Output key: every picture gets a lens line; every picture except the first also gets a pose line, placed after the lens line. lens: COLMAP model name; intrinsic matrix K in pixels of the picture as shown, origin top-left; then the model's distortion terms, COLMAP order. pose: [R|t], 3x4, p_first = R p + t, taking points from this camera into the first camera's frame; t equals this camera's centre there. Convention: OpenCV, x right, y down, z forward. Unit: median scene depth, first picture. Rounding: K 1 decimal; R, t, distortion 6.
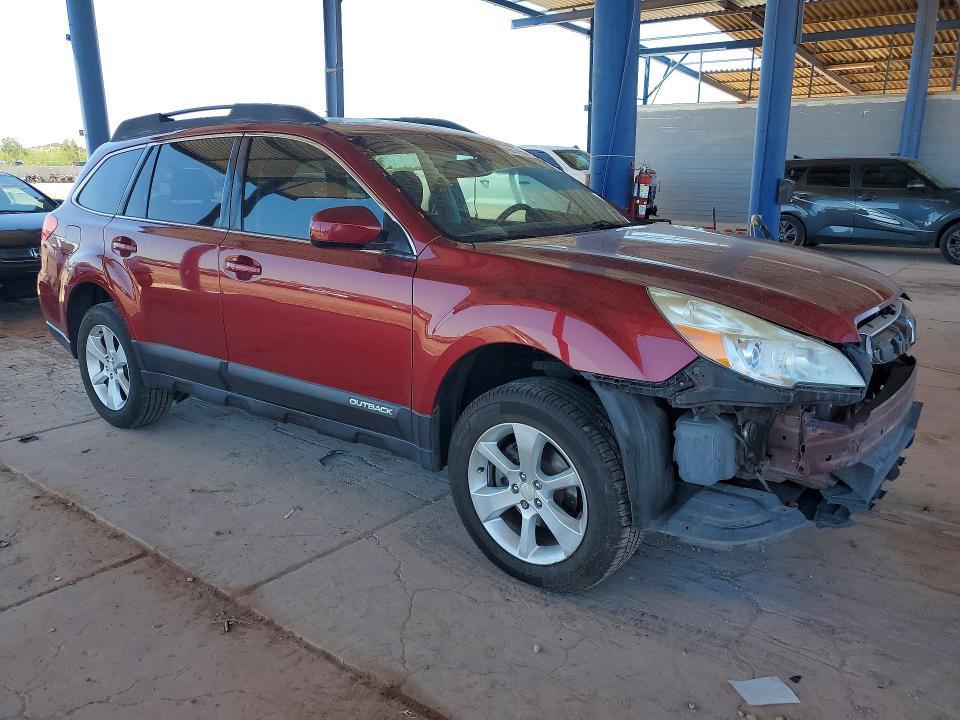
lens RADIAL K [[754.9, 0, 480.0], [0, 754.9, 360.0], [0, 0, 1]] dist [0.004697, -0.000946]
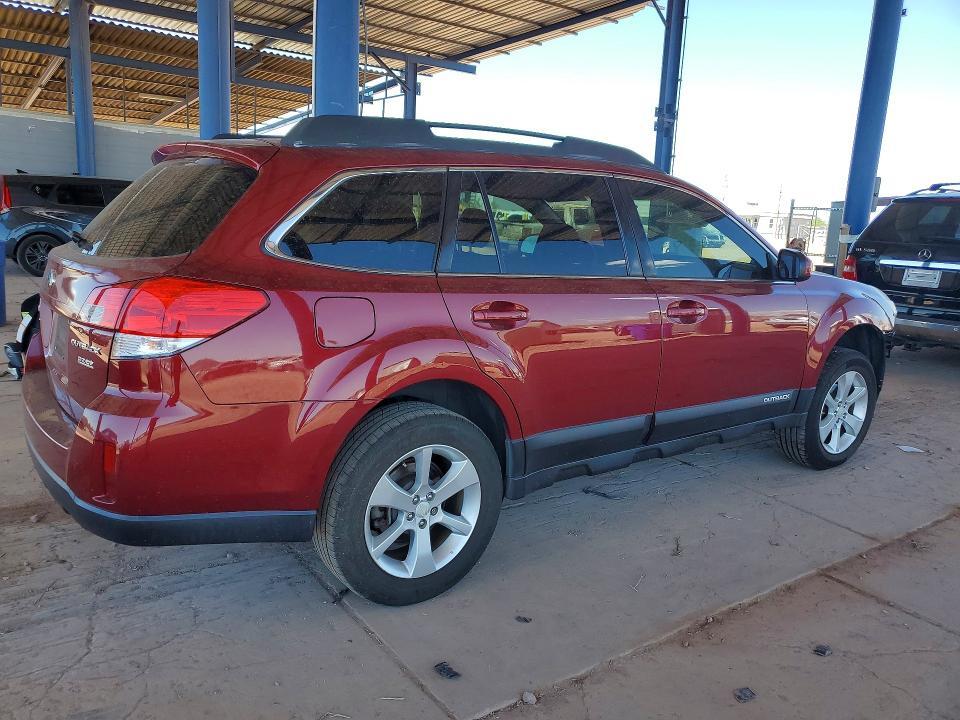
lens RADIAL K [[721.9, 0, 480.0], [0, 721.9, 360.0], [0, 0, 1]] dist [-0.037412, 0.000918]
pose [[0.315982, -0.189448, 0.929658, -1.274419], [0.189470, 0.972724, 0.133825, -0.234430], [-0.929654, 0.133856, 0.343258, 0.910130]]
